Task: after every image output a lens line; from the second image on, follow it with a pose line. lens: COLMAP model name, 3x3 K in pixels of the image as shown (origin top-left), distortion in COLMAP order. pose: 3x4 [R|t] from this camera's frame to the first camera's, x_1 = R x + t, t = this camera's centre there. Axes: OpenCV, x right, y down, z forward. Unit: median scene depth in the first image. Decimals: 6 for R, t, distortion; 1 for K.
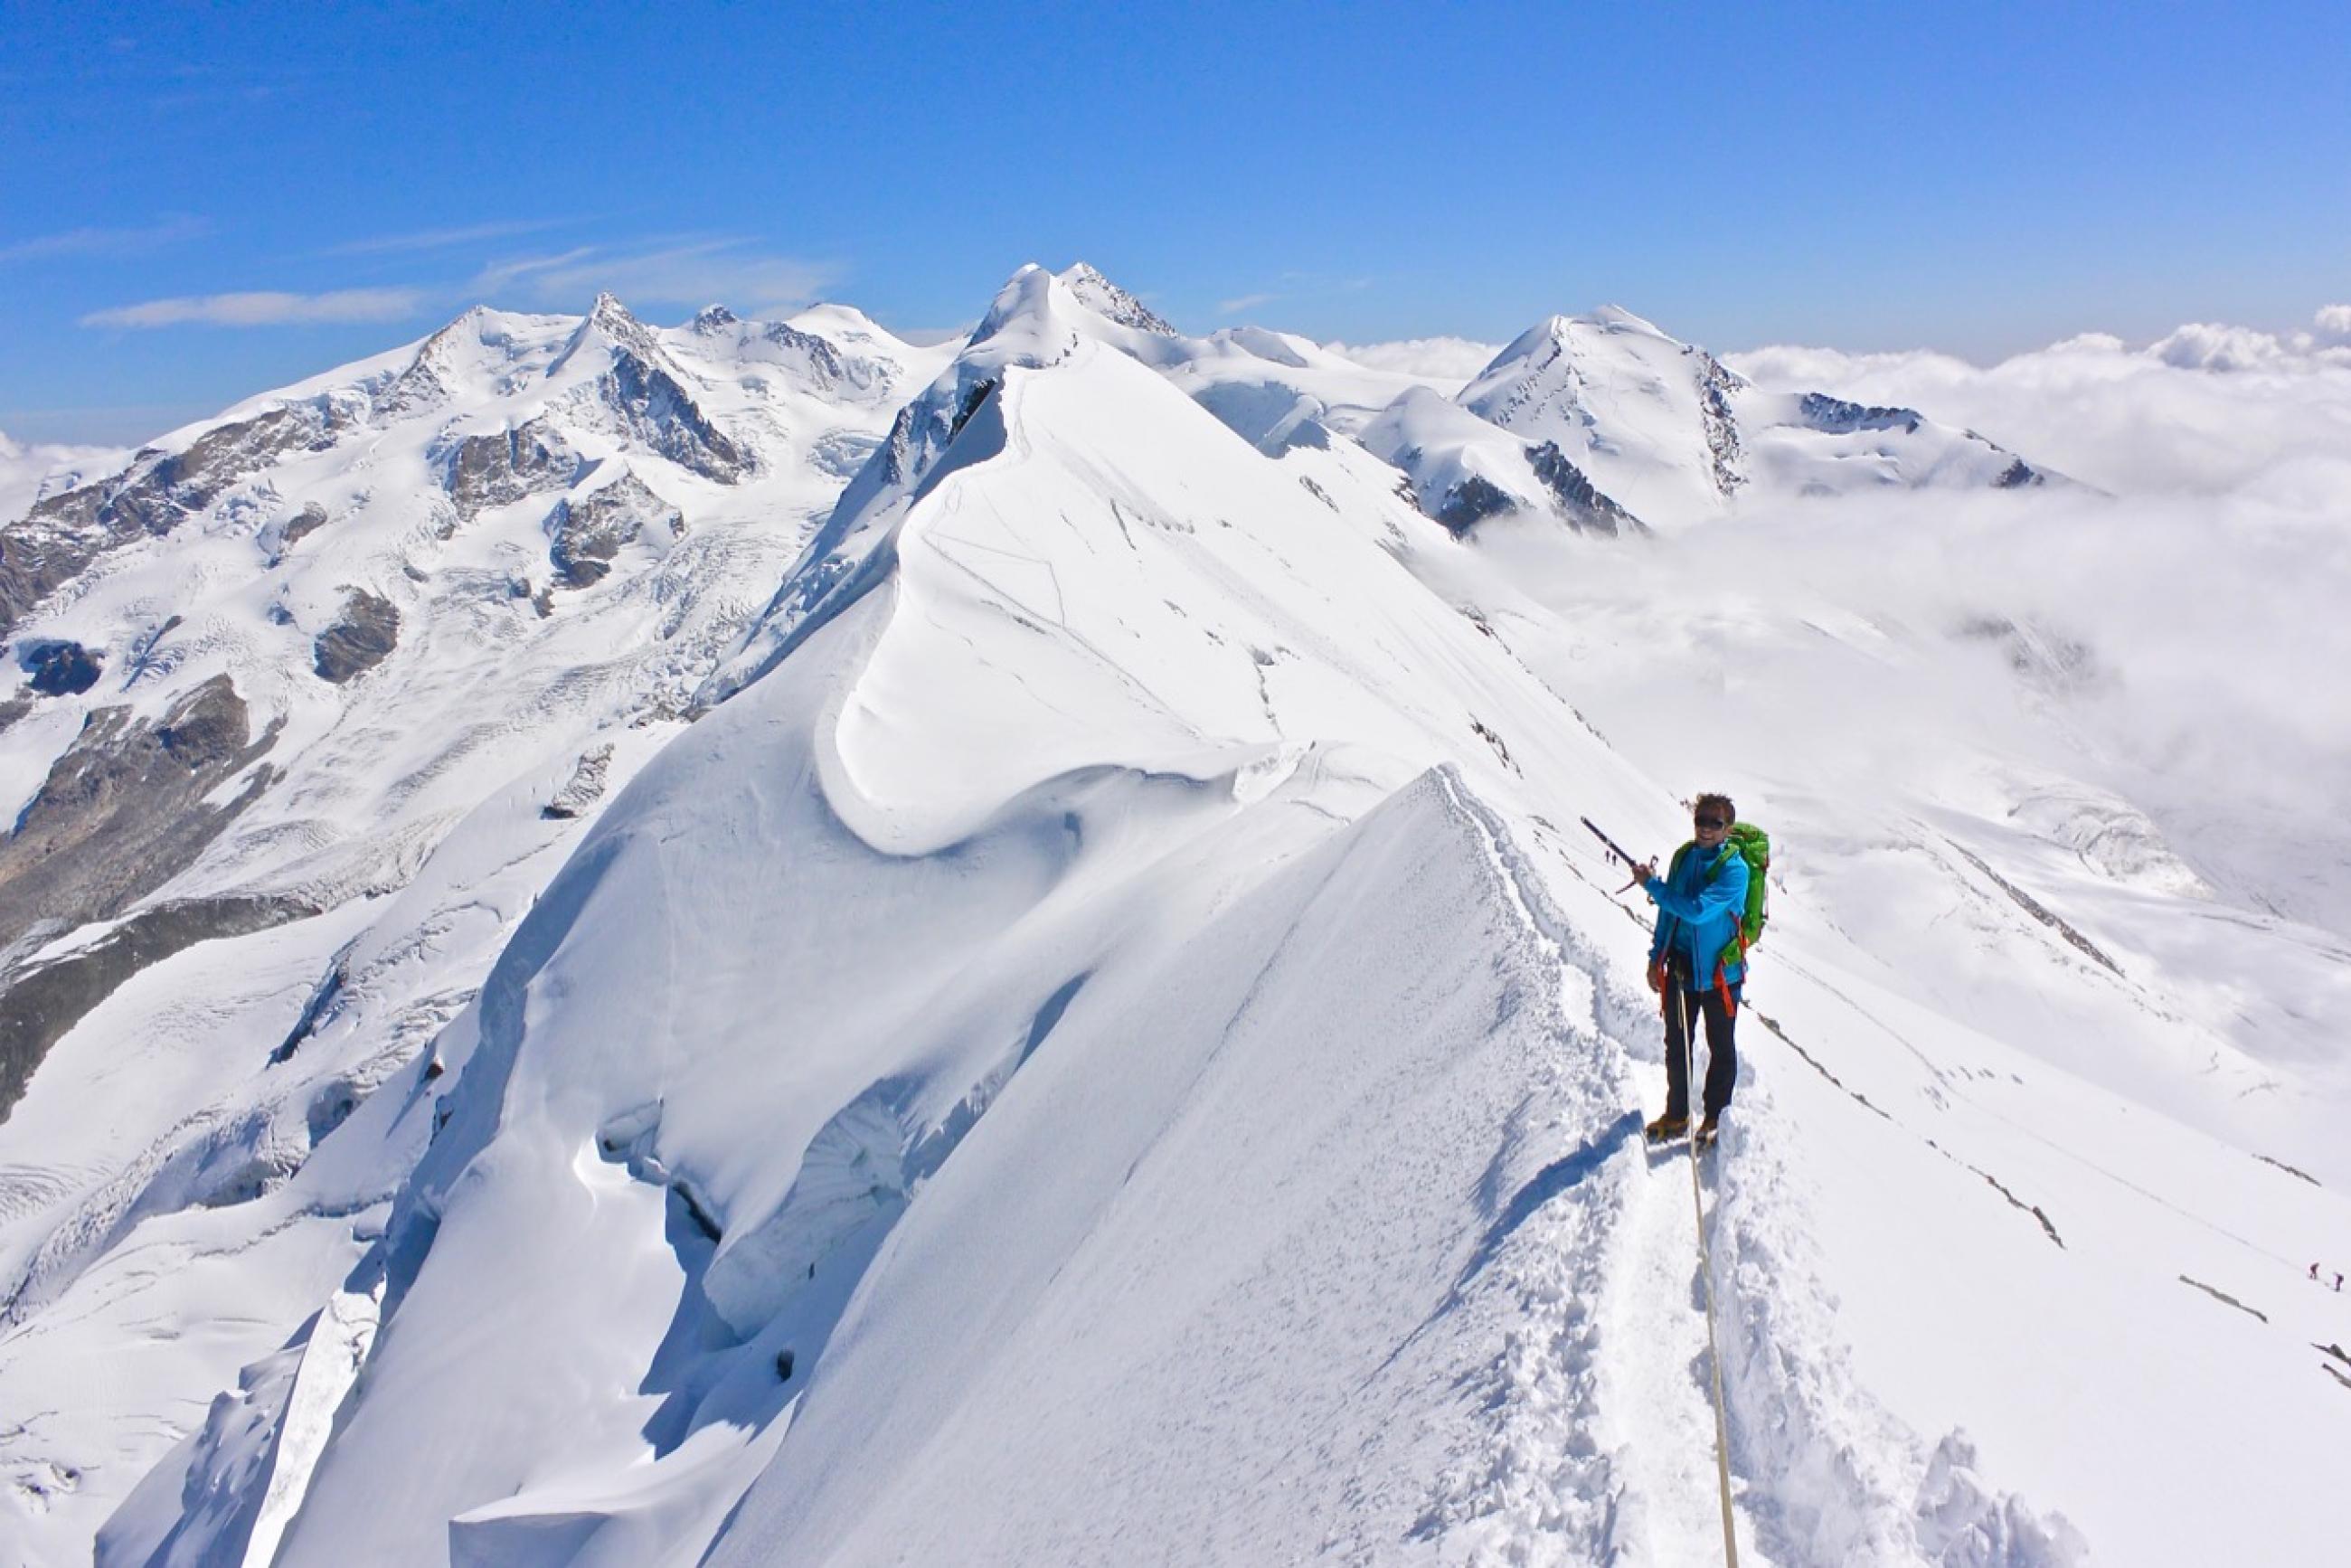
lens RADIAL K [[1858.9, 0, 1175.5], [0, 1858.9, 784.0], [0, 0, 1]] dist [0.000301, 0.003851]
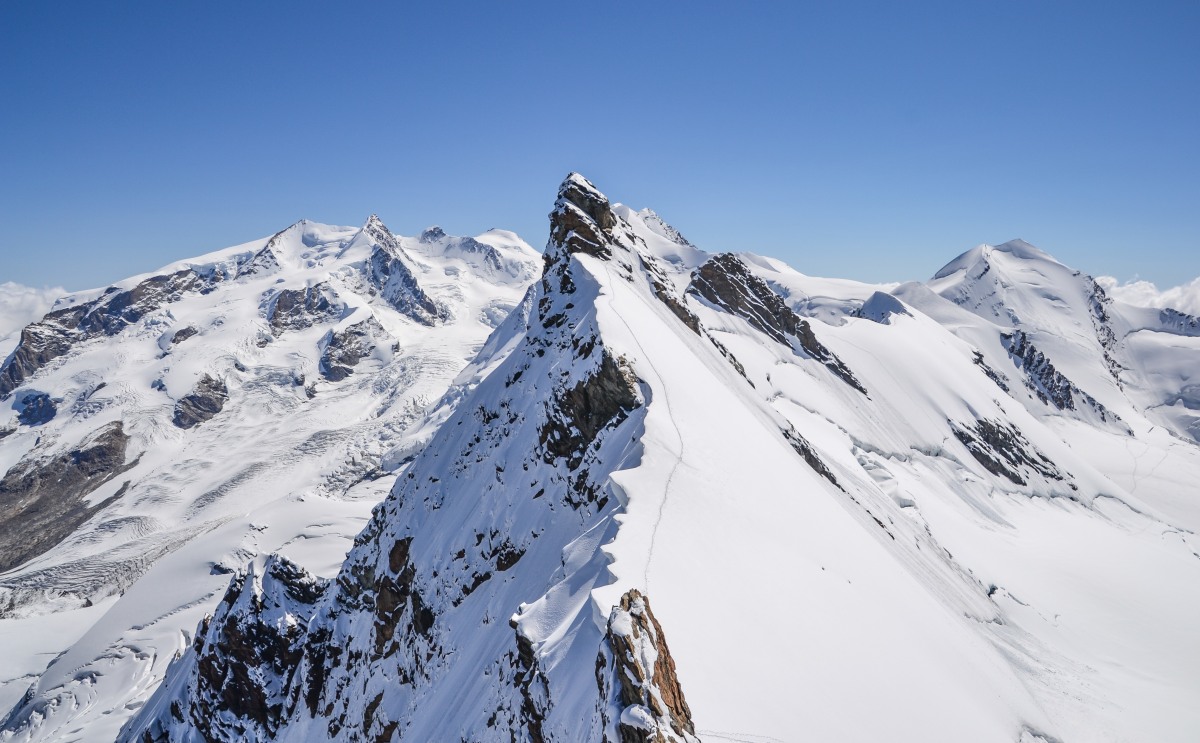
lens RADIAL K [[481.4, 0, 600.0], [0, 481.4, 371.5], [0, 0, 1]] dist [-0.000130, -0.000086]
pose [[0.995809, 0.067046, -0.062205, -0.055707], [-0.072507, 0.993286, -0.090142, -0.093178], [0.055743, 0.094275, 0.993984, 0.581435]]
